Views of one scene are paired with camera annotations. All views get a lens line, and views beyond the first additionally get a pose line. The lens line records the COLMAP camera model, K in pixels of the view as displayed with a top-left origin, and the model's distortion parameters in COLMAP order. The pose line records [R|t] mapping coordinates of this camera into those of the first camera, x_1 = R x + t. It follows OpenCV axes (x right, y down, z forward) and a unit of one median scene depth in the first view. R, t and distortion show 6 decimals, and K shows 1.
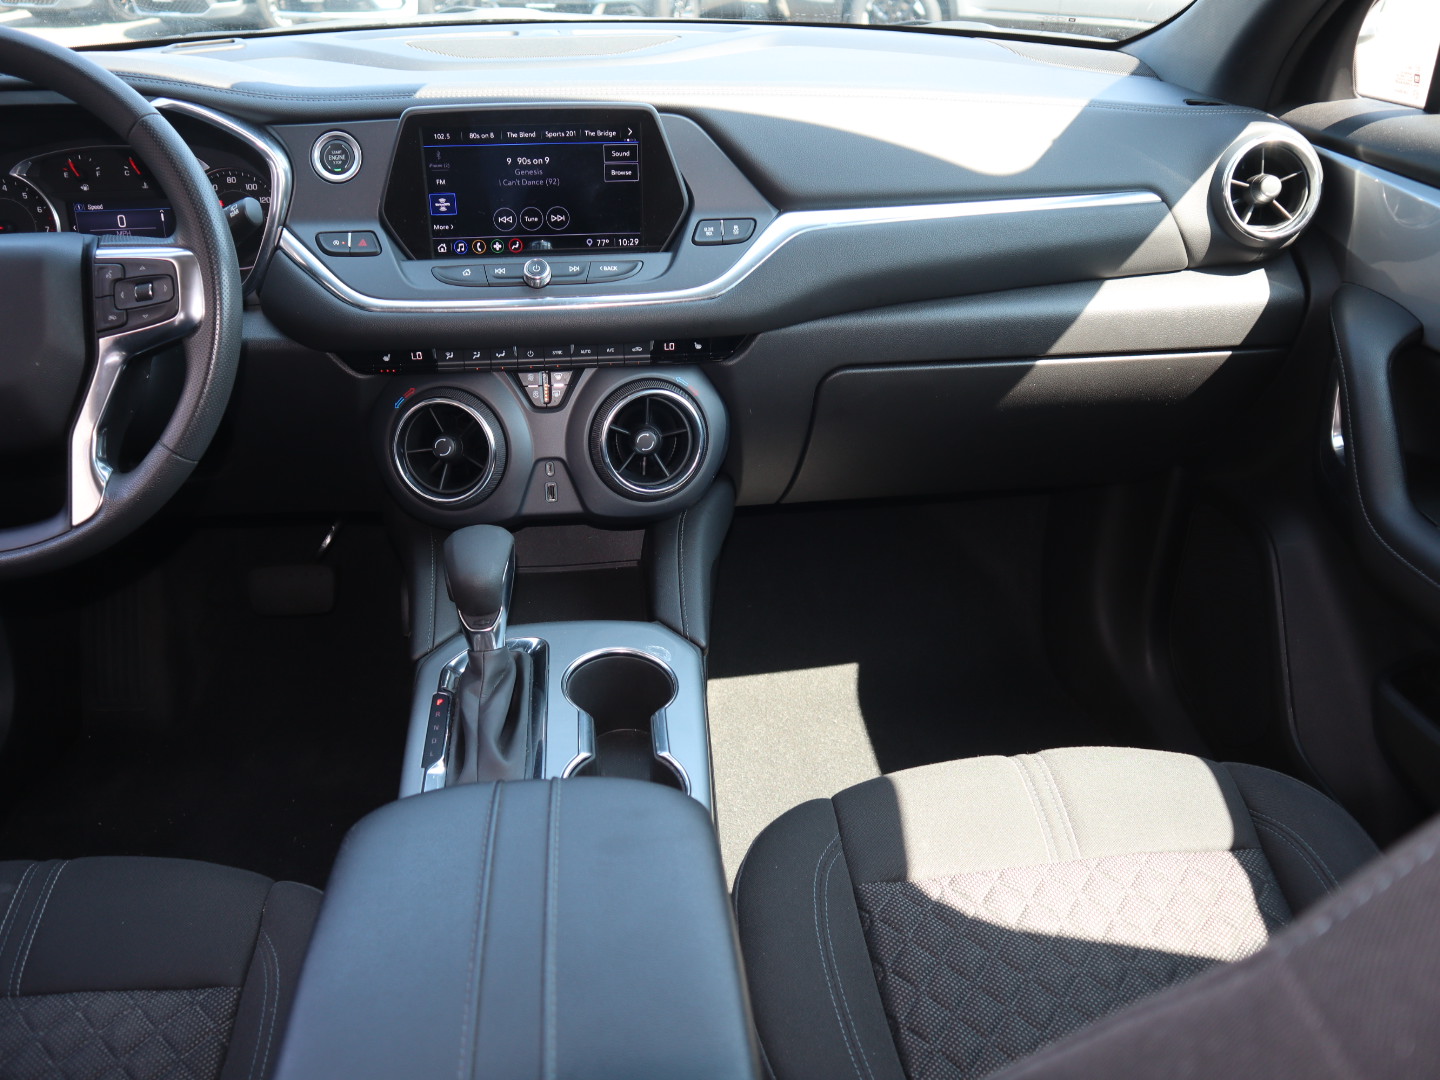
lens RADIAL K [[1164.1, 0, 716.0], [0, 1164.1, 548.9], [0, 0, 1]] dist [-0.119188, 0.093917]
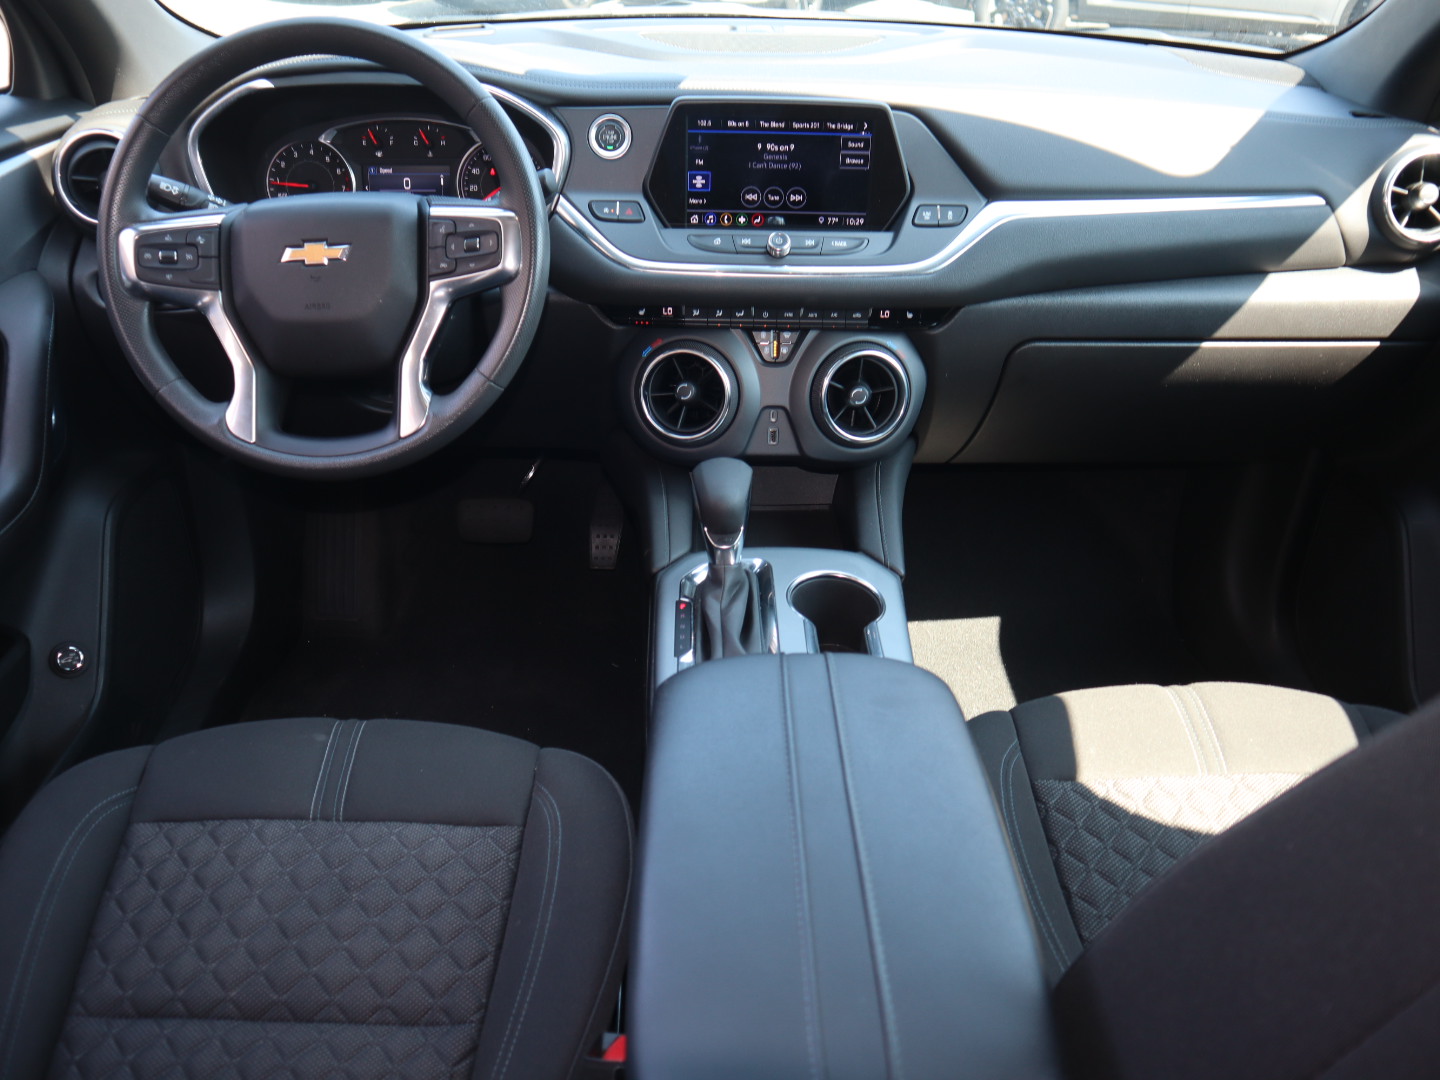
lens RADIAL K [[1164.1, 0, 719.9], [0, 1164.1, 548.0], [0, 0, 1]] dist [-0.119188, 0.093917]
pose [[0.996178, 0.055387, -0.067538, -0.118411], [-0.054168, 0.998336, 0.019755, 0.045527], [0.068519, -0.016022, 0.997521, -0.166347]]
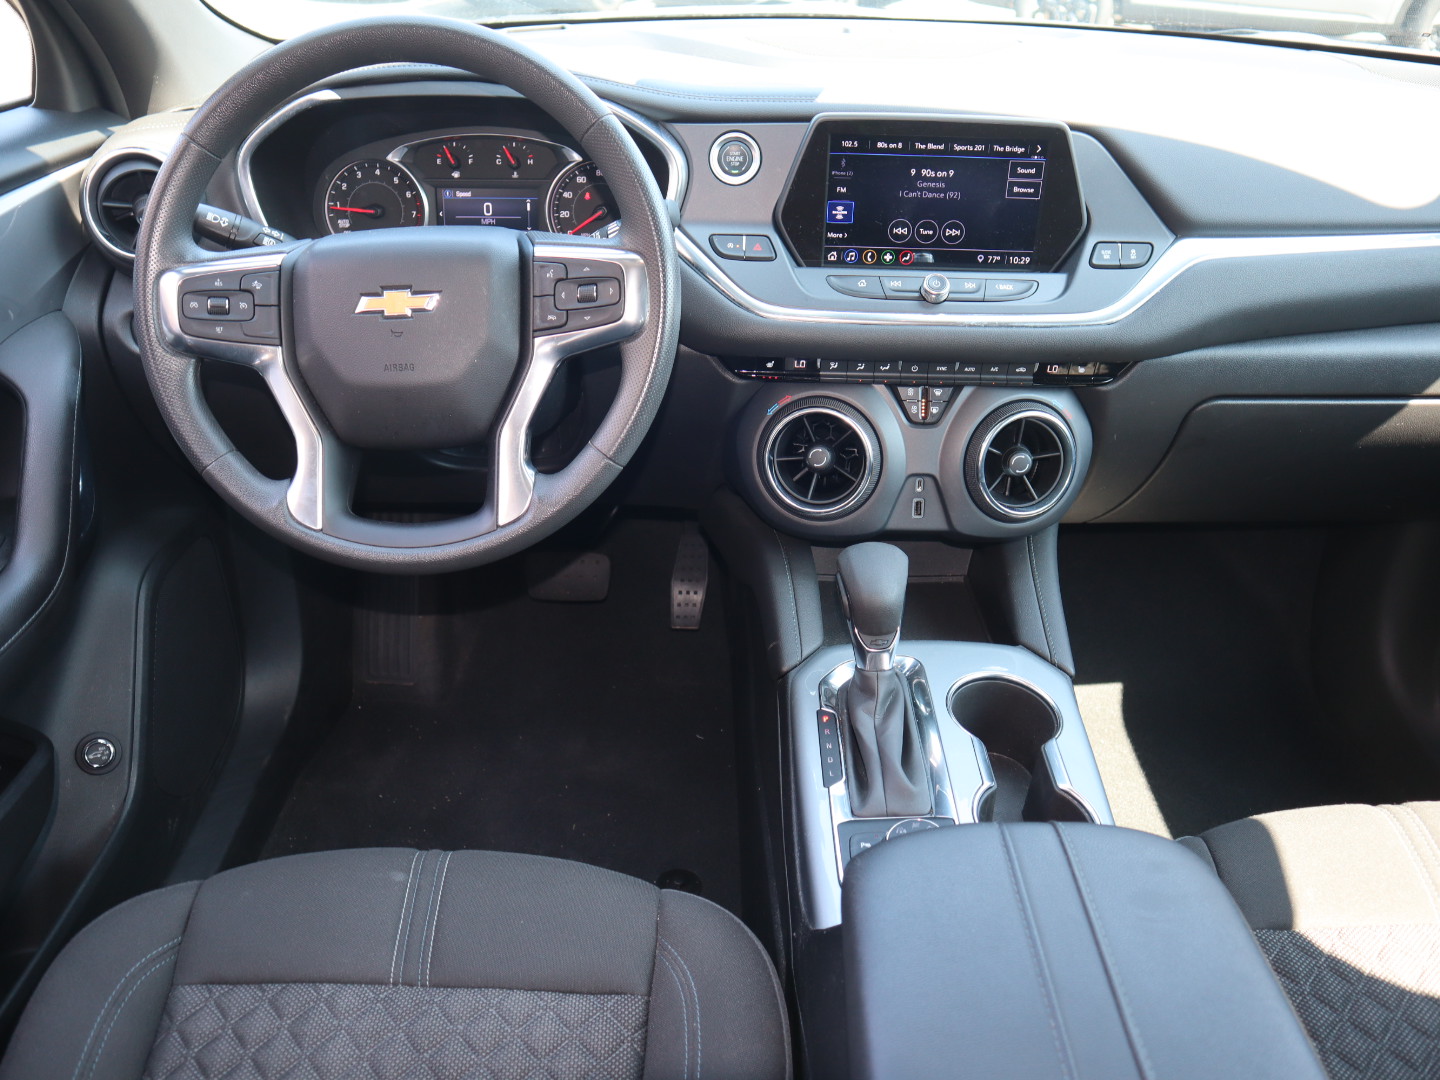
lens RADIAL K [[1164.1, 0, 723.7], [0, 1164.1, 548.4], [0, 0, 1]] dist [-0.119188, 0.093917]
pose [[0.994896, 0.060541, -0.080727, -0.240812], [-0.058956, 0.998021, 0.021873, -0.028234], [0.081892, -0.017002, 0.996496, 0.001254]]
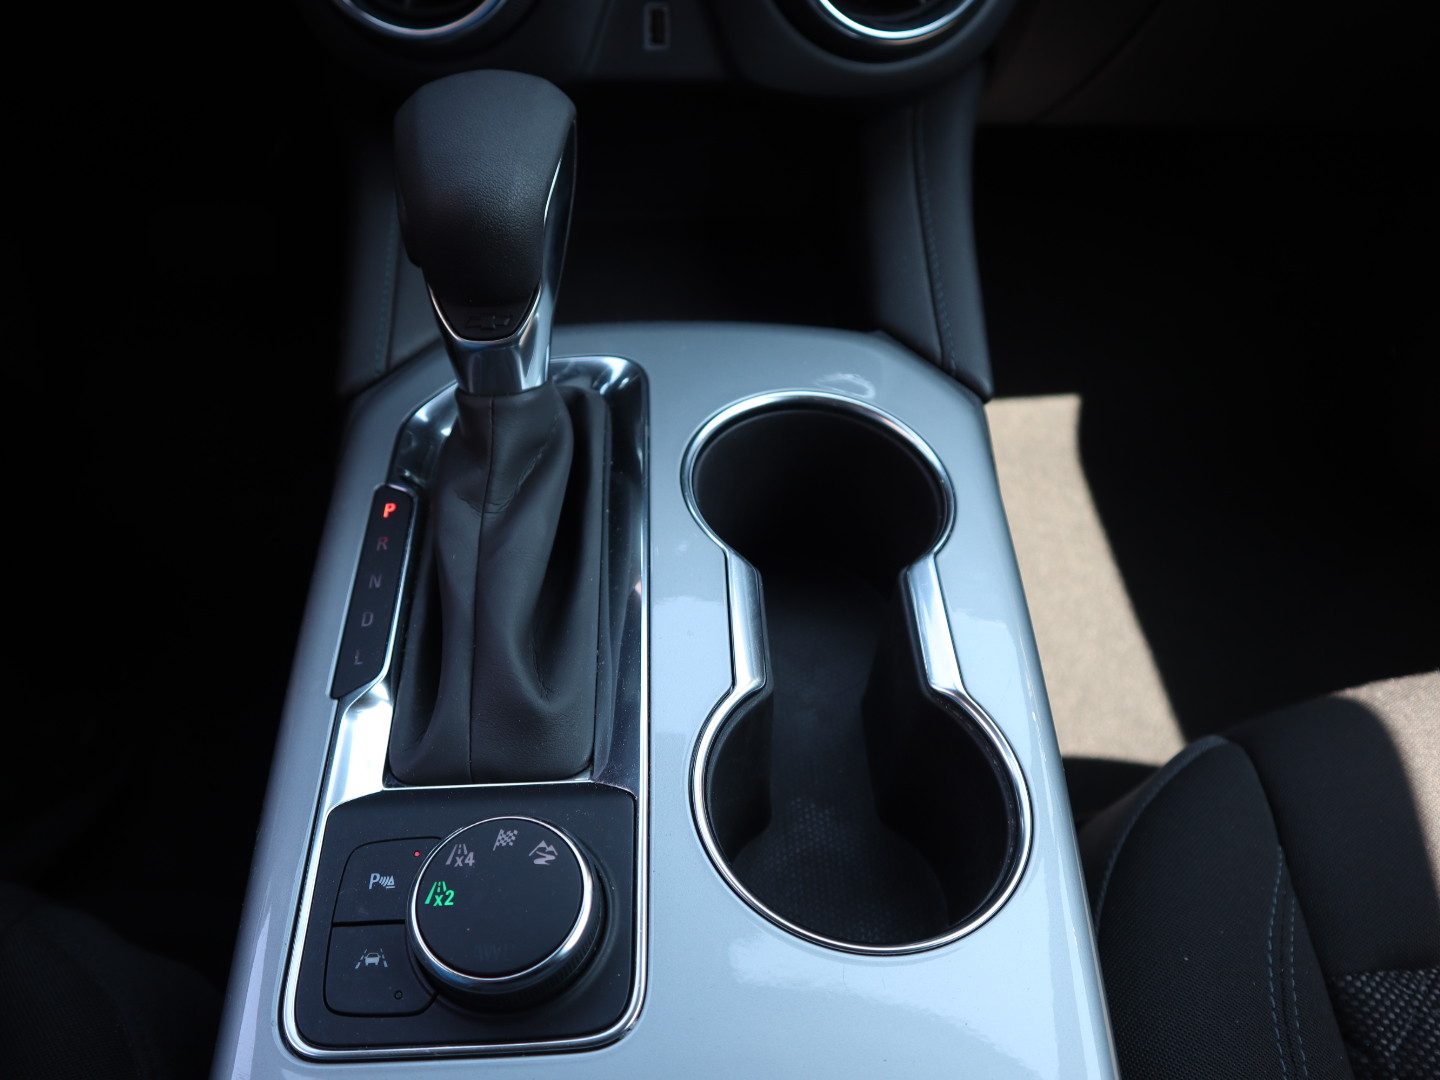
lens RADIAL K [[1164.1, 0, 720.1], [0, 1164.1, 550.8], [0, 0, 1]] dist [-0.119188, 0.093917]
pose [[0.998040, 0.058200, -0.023010, -0.103485], [-0.049872, 0.961737, 0.269397, 0.026951], [0.037808, -0.267721, 0.962754, 0.565119]]
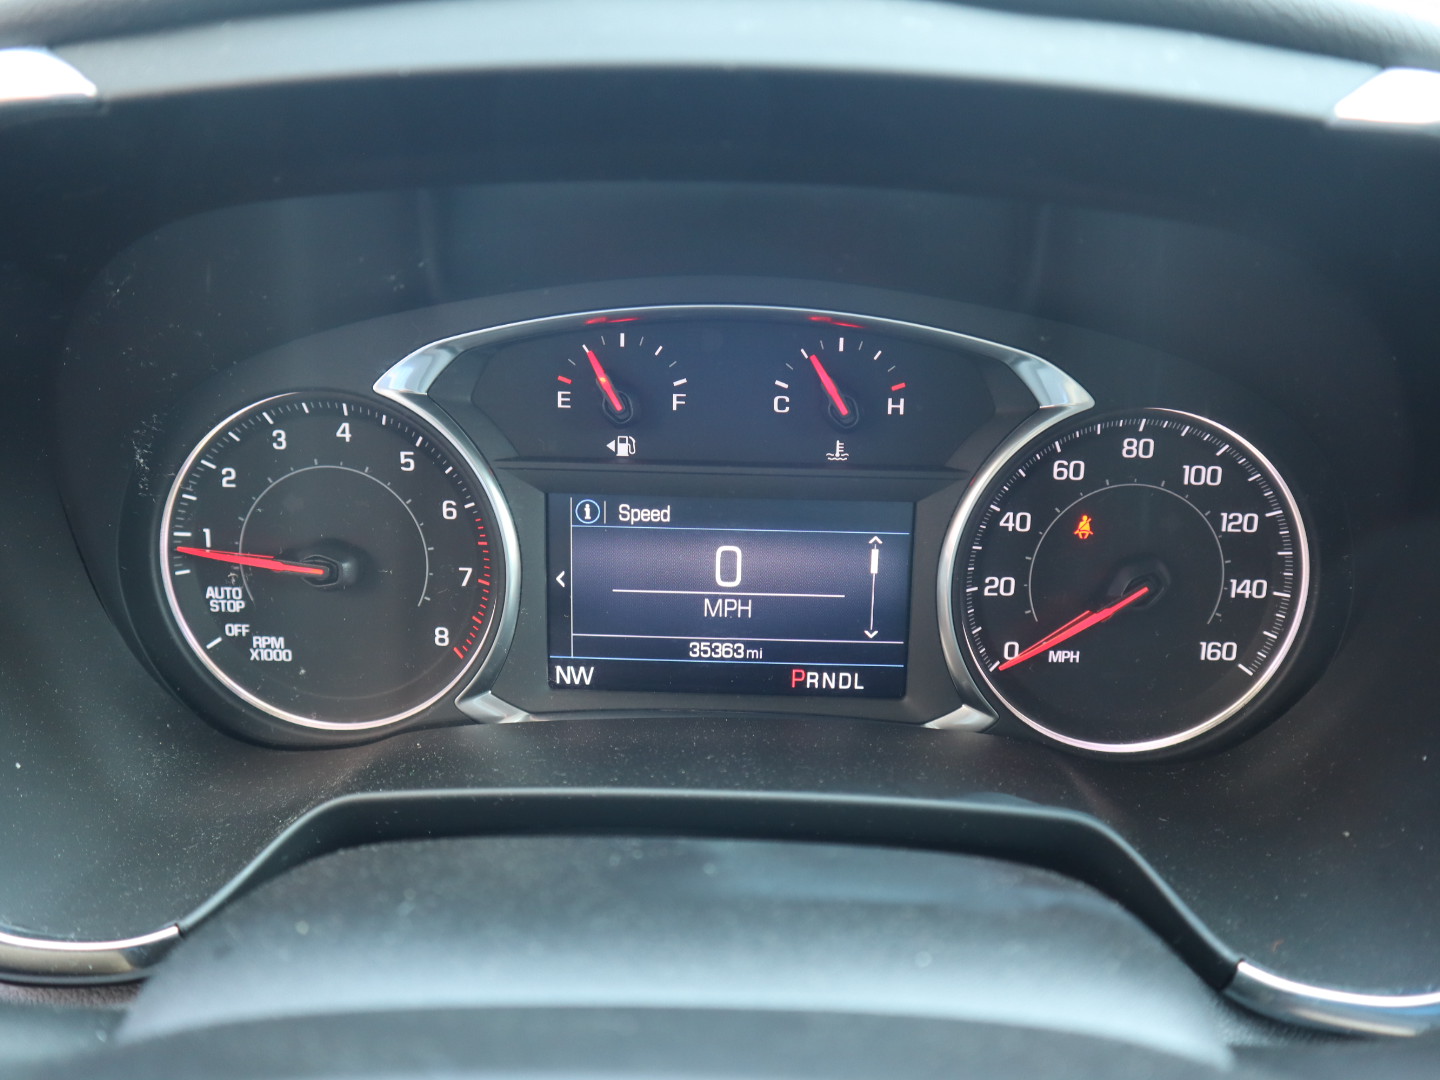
lens RADIAL K [[1164.1, 0, 713.3], [0, 1164.1, 530.6], [0, 0, 1]] dist [-0.119188, 0.093917]
pose [[0.992039, 0.052889, -0.114291, -0.546828], [-0.068653, 0.987948, -0.138728, -0.284315], [0.105576, 0.145470, 0.983713, 0.783930]]
